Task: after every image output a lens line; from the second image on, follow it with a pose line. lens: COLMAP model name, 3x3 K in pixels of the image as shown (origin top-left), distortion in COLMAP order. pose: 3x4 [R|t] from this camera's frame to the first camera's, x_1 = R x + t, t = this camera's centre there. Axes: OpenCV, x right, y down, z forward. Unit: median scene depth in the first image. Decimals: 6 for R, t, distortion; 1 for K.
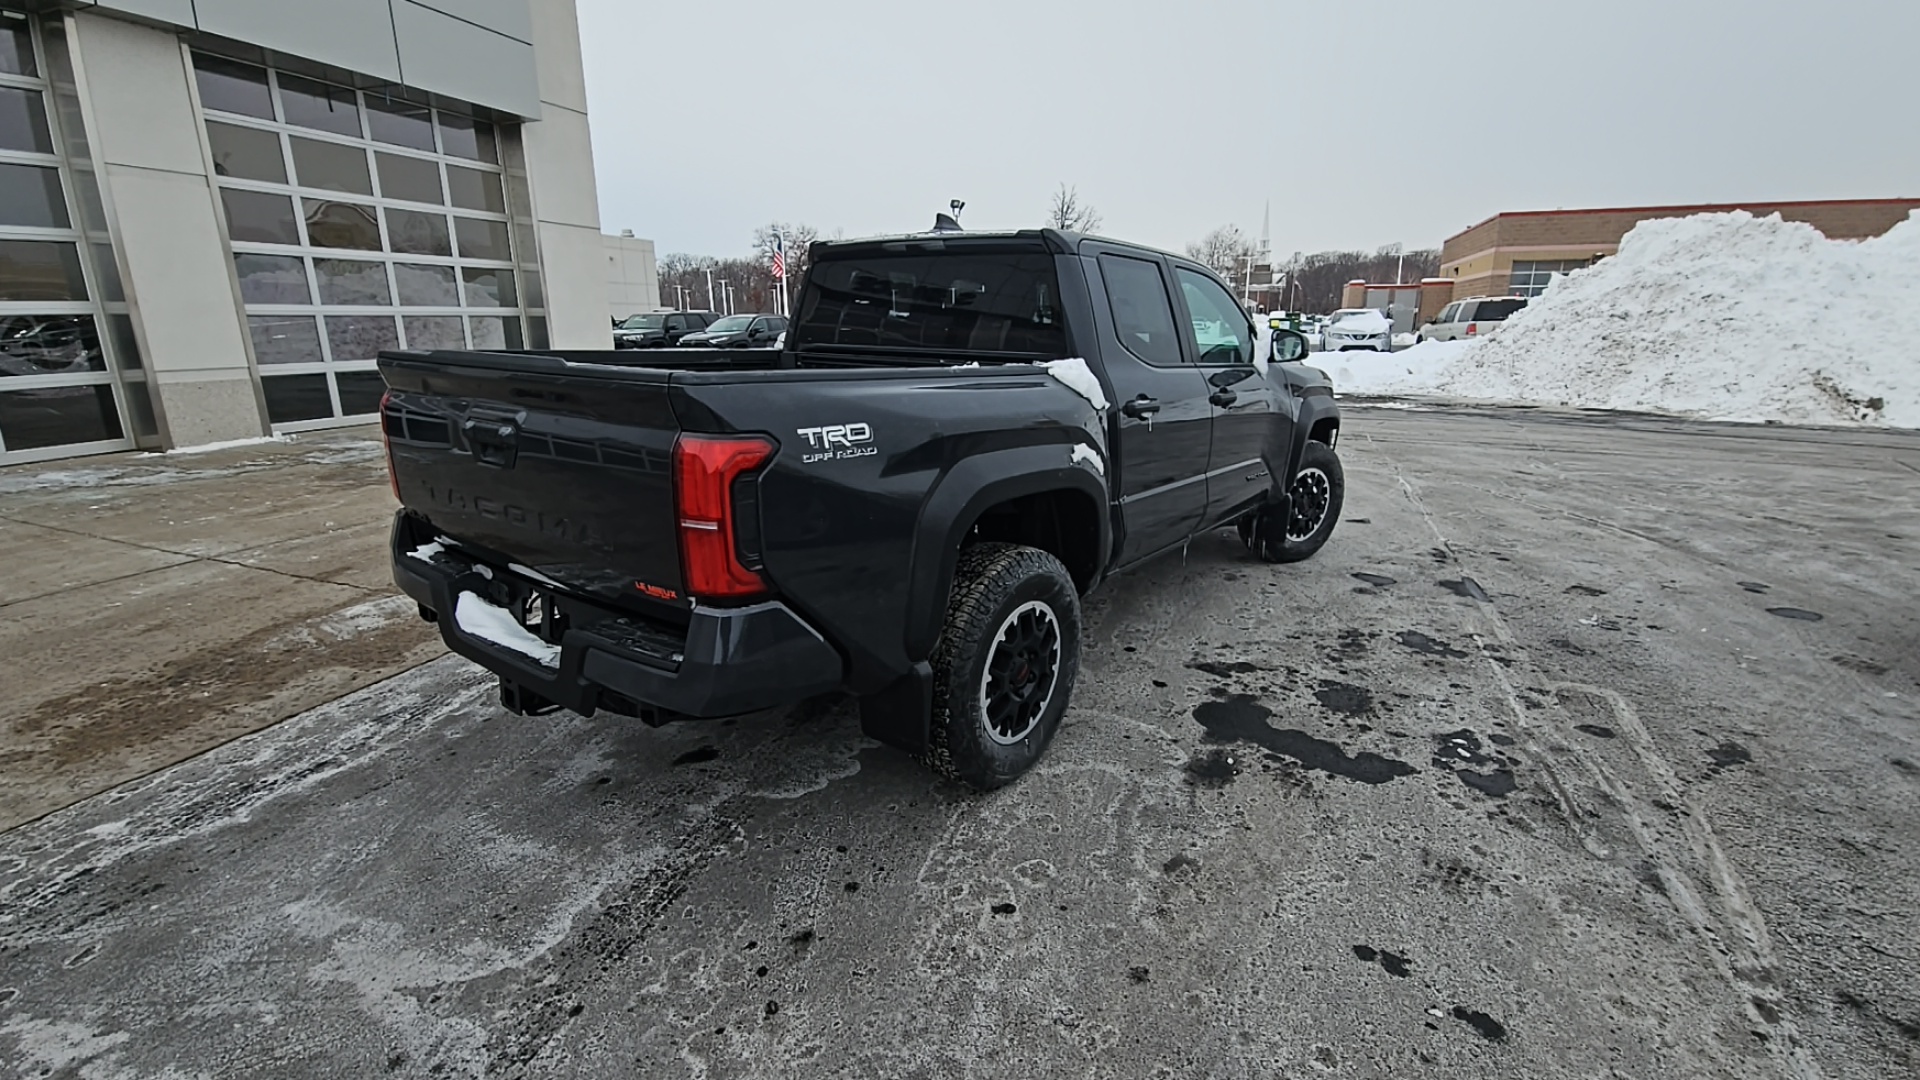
lens RADIAL K [[852.7, 0, 980.3], [0, 852.7, 539.3], [0, 0, 1]] dist [0.009931, -0.006981]
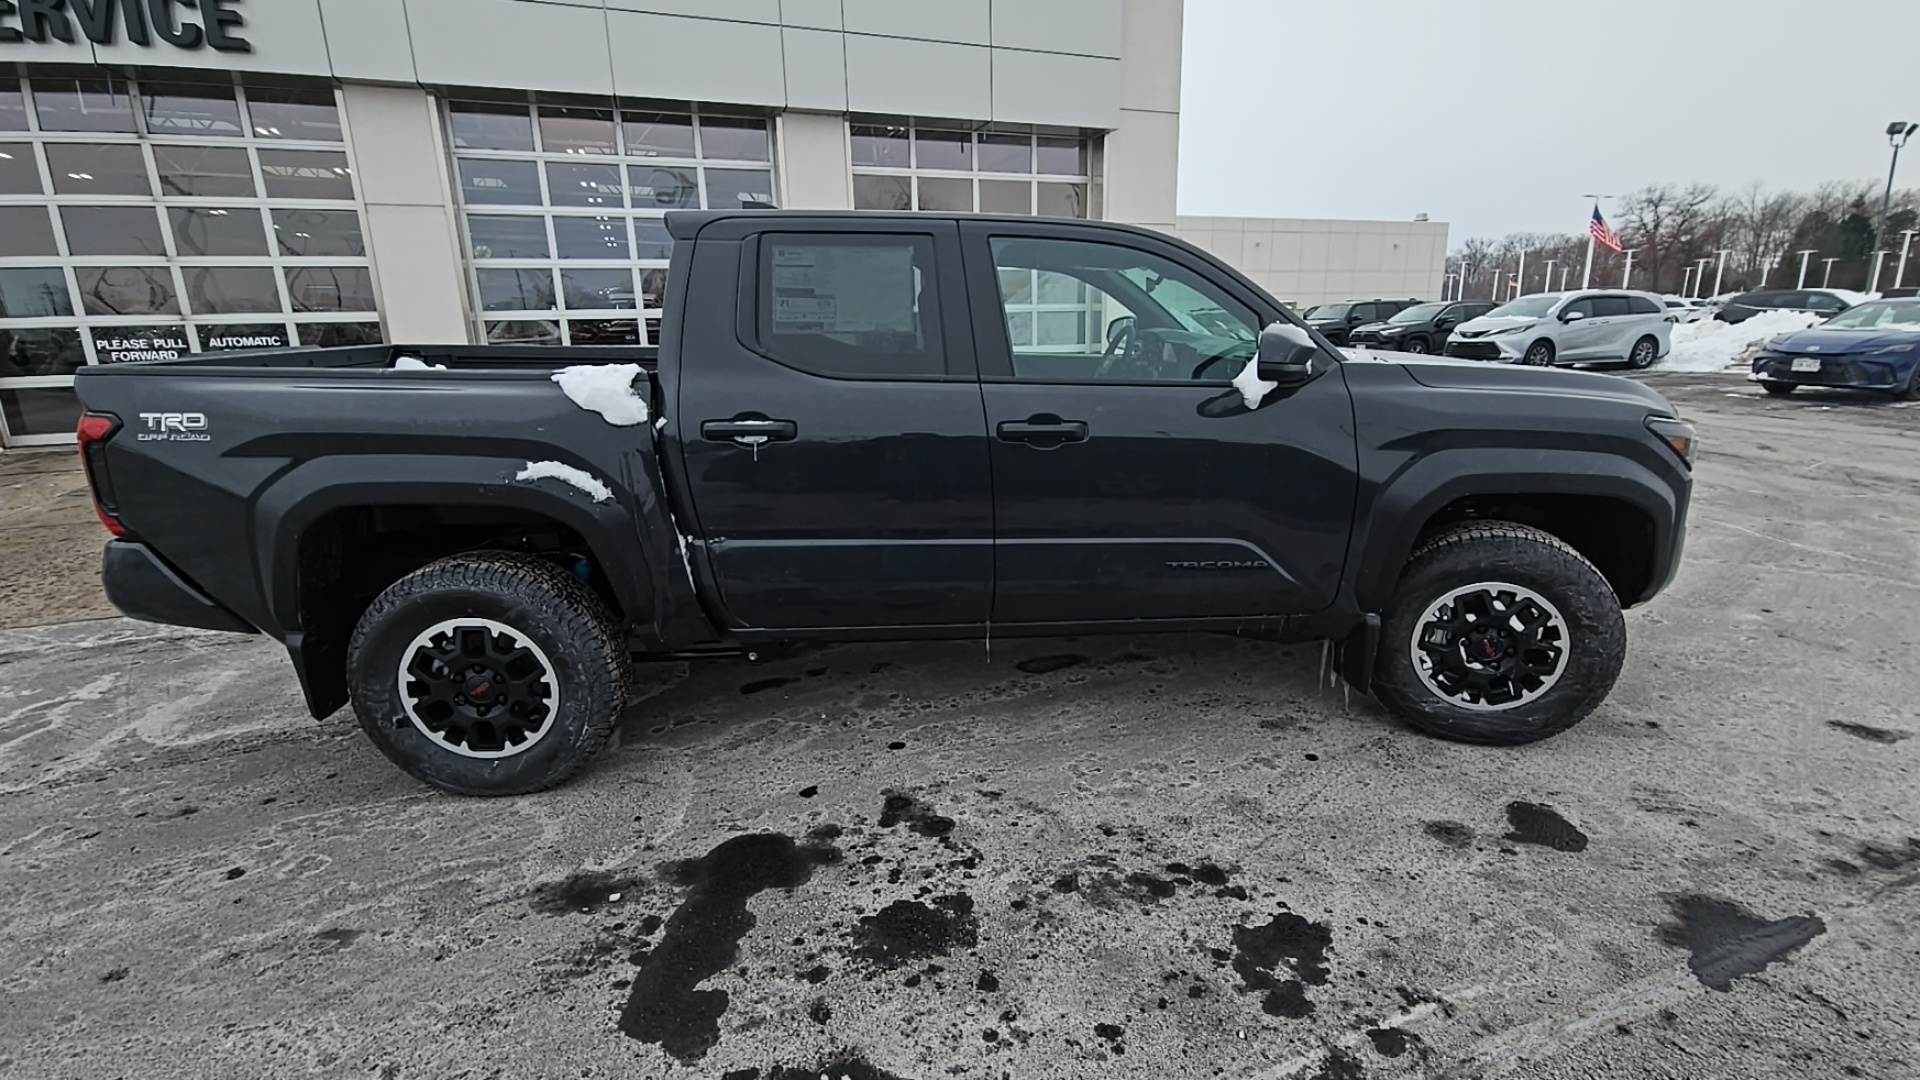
lens RADIAL K [[852.7, 0, 981.4], [0, 852.7, 536.9], [0, 0, 1]] dist [0.009931, -0.006981]
pose [[0.643365, 0.181639, -0.743700, 0.931463], [-0.175132, 0.980605, 0.087996, -0.166143], [0.745259, 0.073633, 0.662697, 0.656128]]
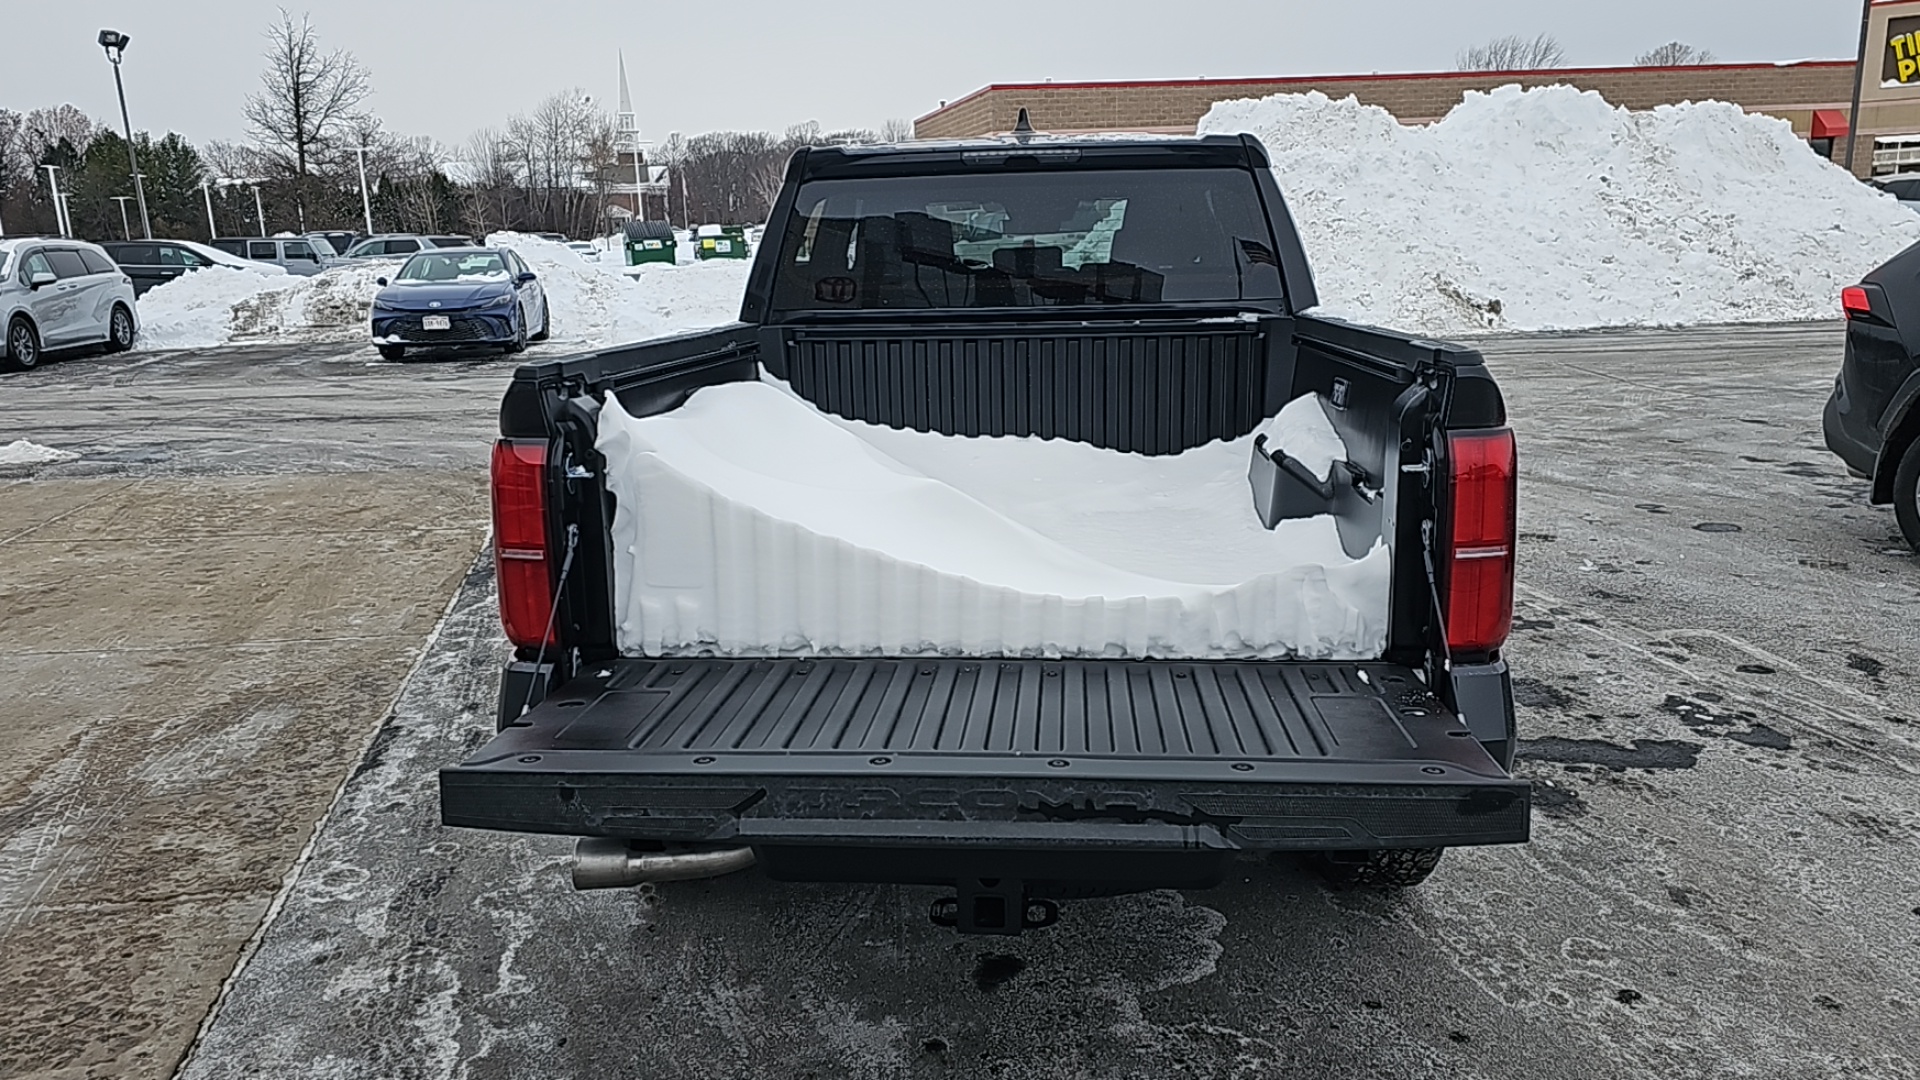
lens RADIAL K [[1367.6, 0, 961.3], [0, 1367.6, 531.9], [0, 0, 1]] dist [0.074549, -0.051967]
pose [[0.856905, -0.140671, 0.495909, -0.738340], [0.161827, 0.986819, 0.000296, -0.061119], [-0.489414, 0.079998, 0.868375, 0.104215]]
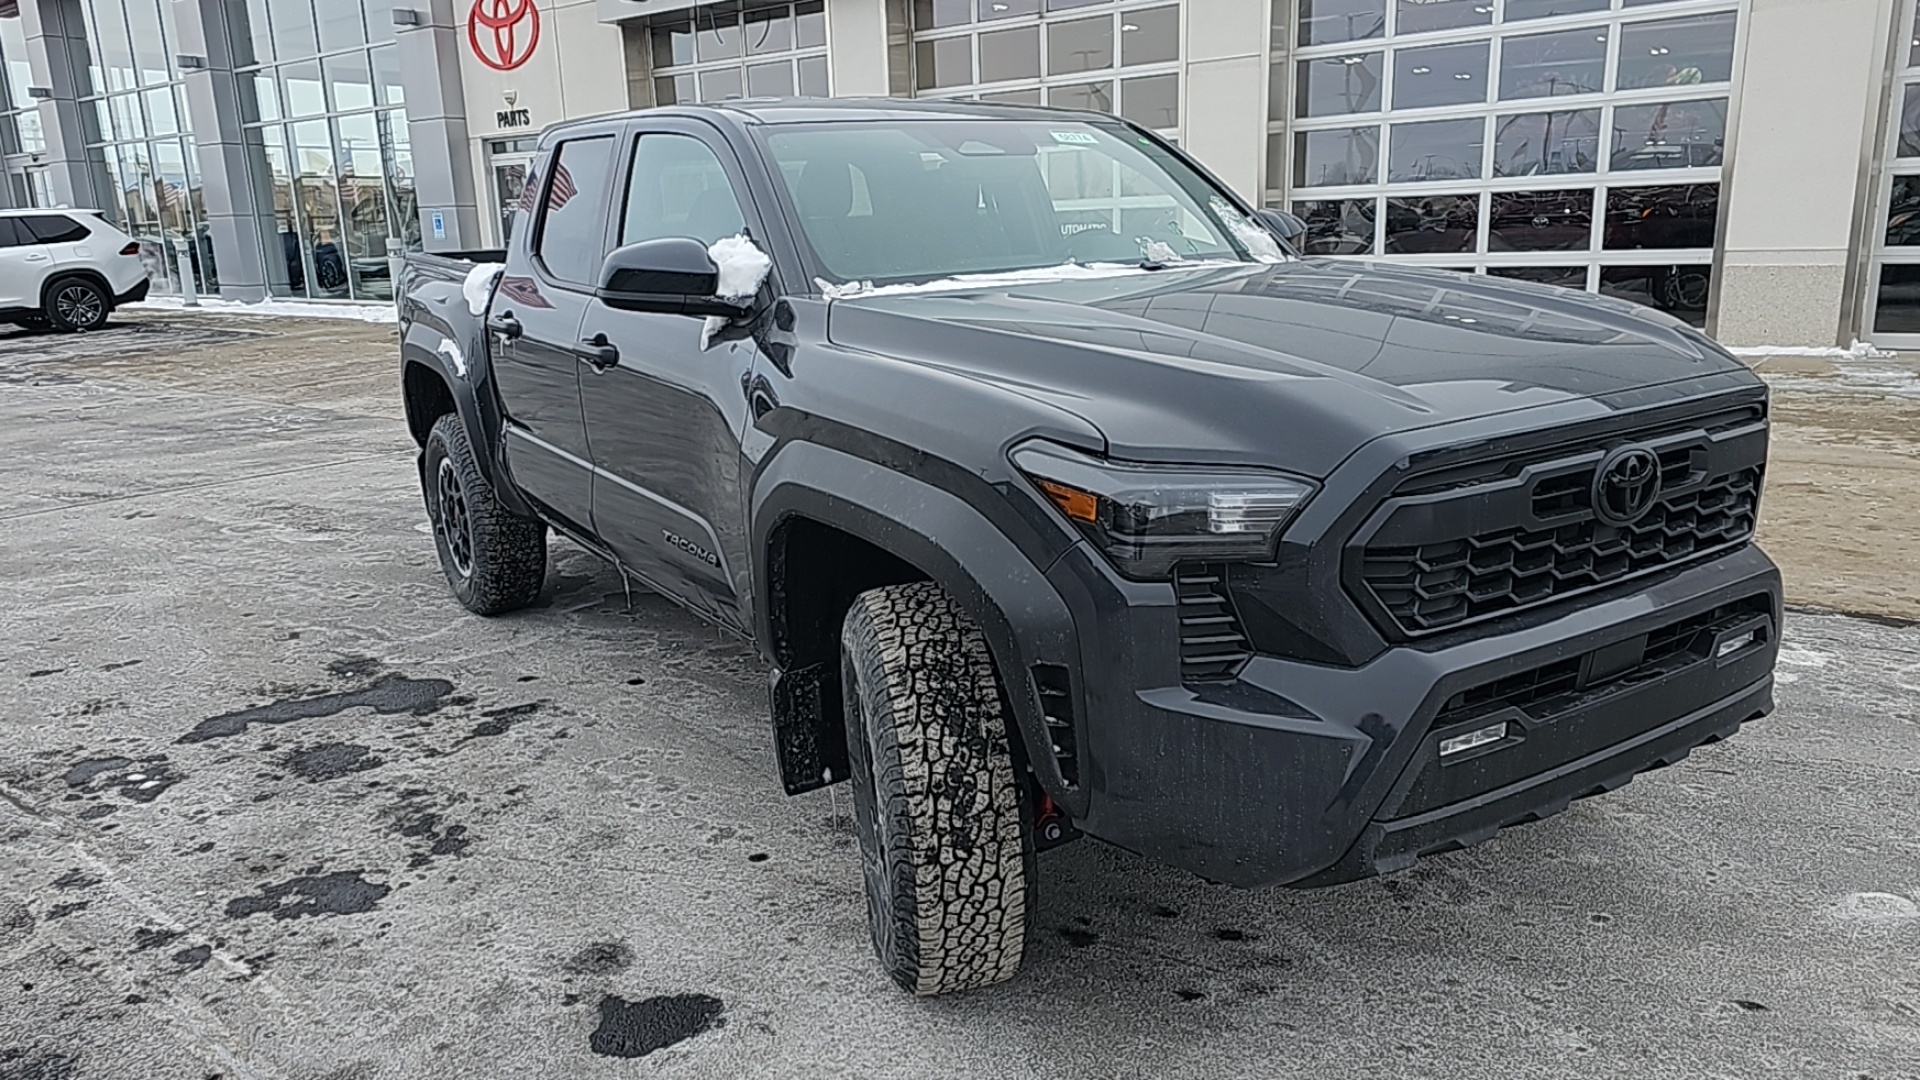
lens RADIAL K [[1367.6, 0, 976.8], [0, 1367.6, 547.6], [0, 0, 1]] dist [0.074549, -0.051967]
pose [[-0.351608, 0.229234, -0.907648, 1.338712], [-0.204631, 0.927289, 0.313465, -0.482994], [0.913509, 0.295950, -0.279134, 1.898011]]
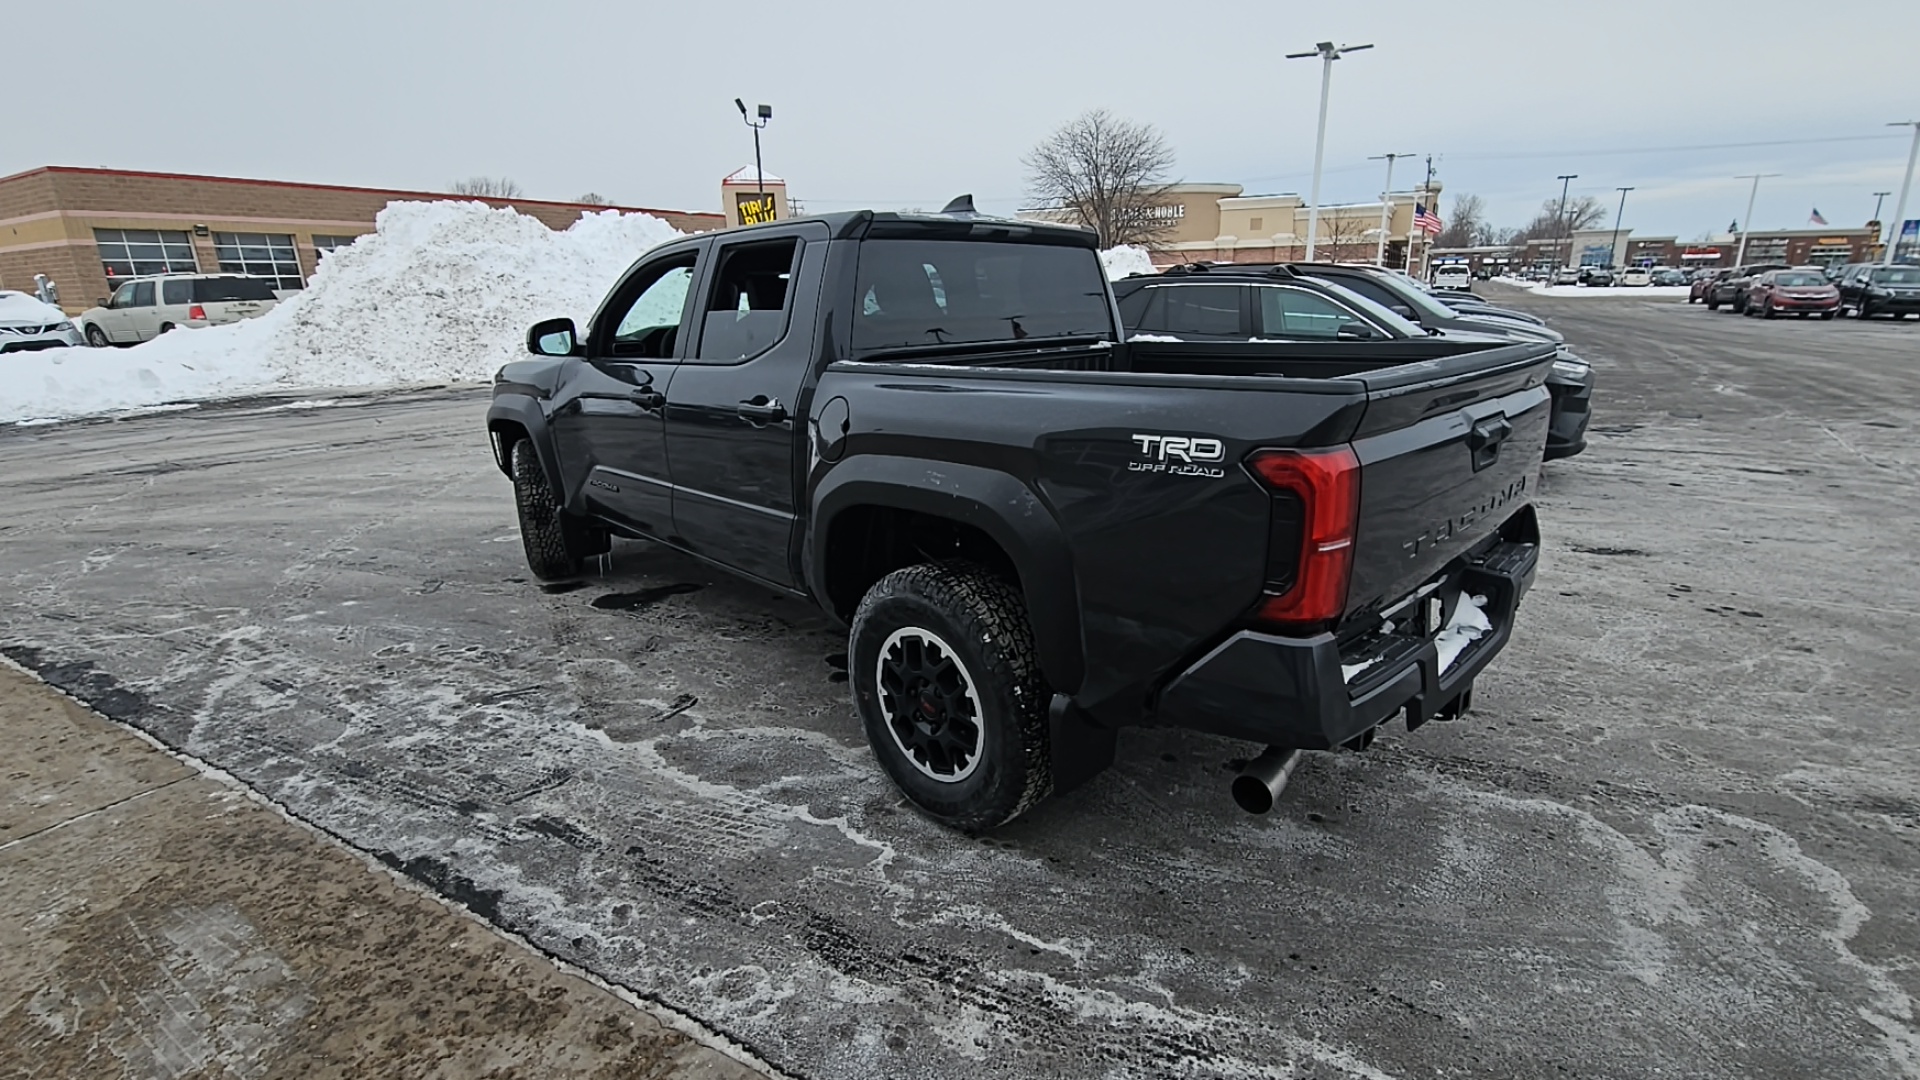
lens RADIAL K [[852.7, 0, 979.6], [0, 852.7, 539.2], [0, 0, 1]] dist [0.009931, -0.006981]
pose [[0.163336, -0.286681, 0.944000, -1.109544], [0.262303, 0.935030, 0.238572, -0.271574], [-0.951062, 0.208647, 0.227921, 0.926847]]
